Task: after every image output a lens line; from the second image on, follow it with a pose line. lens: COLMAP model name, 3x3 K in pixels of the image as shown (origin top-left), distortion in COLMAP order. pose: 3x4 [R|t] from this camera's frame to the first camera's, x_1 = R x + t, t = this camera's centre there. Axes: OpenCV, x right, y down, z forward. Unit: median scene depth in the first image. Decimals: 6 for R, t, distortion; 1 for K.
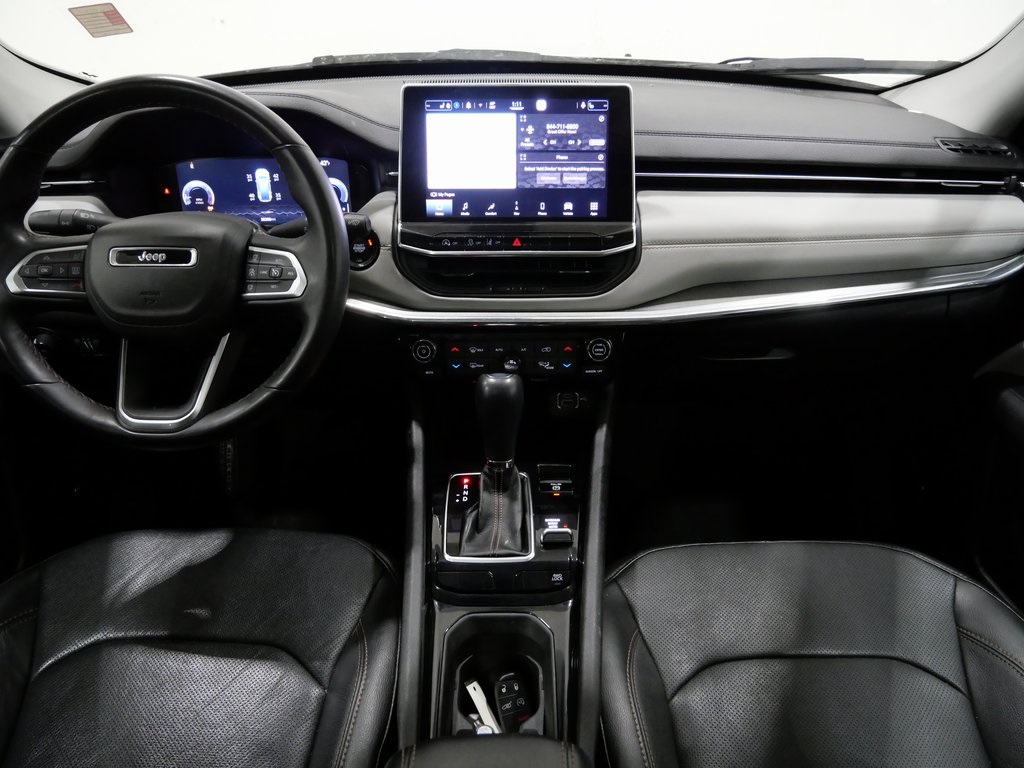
lens RADIAL K [[733.5, 0, 512.0], [0, 733.5, 384.0], [0, 0, 1]] dist [-0.042915, 0.002545]
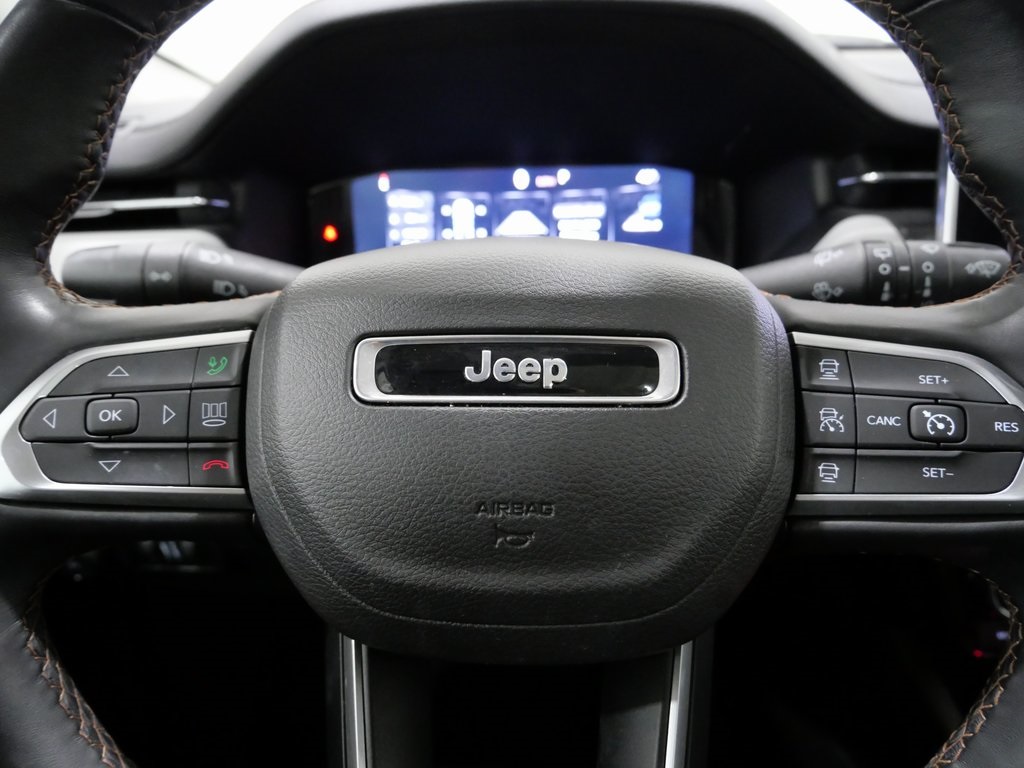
lens RADIAL K [[754.7, 0, 512.0], [0, 754.7, 384.0], [0, 0, 1]] dist [-0.040205, 0.000419]
pose [[0.999513, -0.008357, -0.030053, -0.401512], [0.004227, 0.990844, -0.134944, -0.108237], [0.030905, 0.134751, 0.990397, 0.592141]]
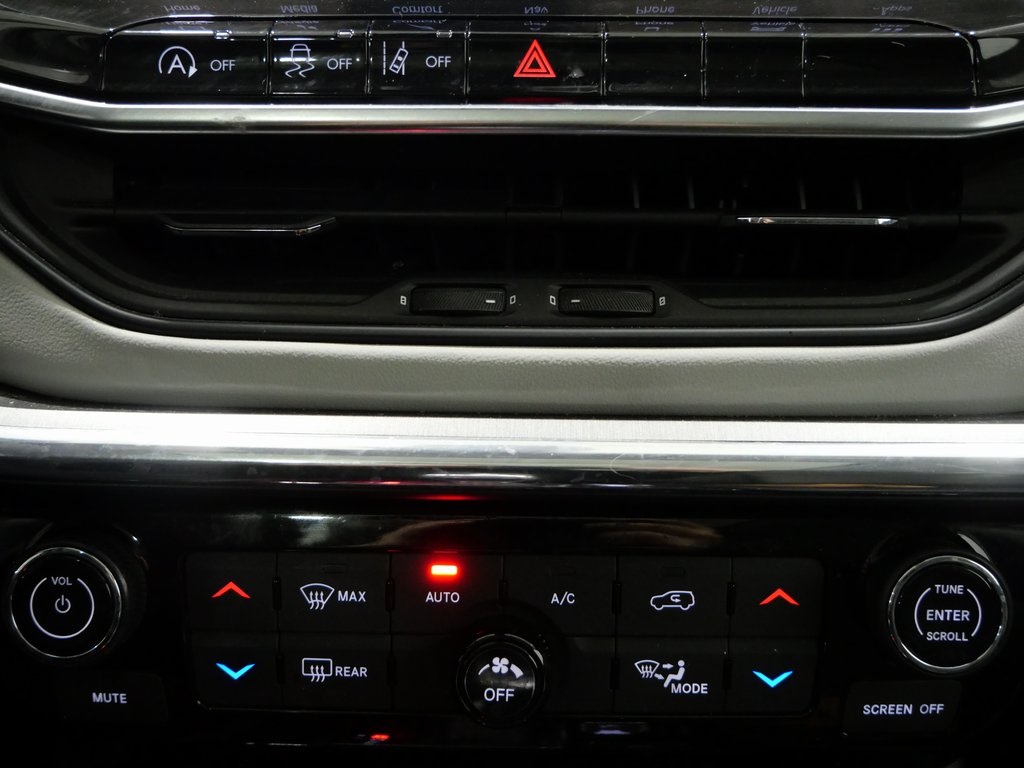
lens RADIAL K [[1037.2, 0, 512.0], [0, 1037.2, 384.0], [0, 0, 1]] dist [0.002590, -0.006053]
pose [[0.999592, 0.013465, -0.025208, 0.008662], [-0.016250, 0.993375, -0.113767, -0.076417], [0.023509, 0.114130, 0.993188, 0.735007]]
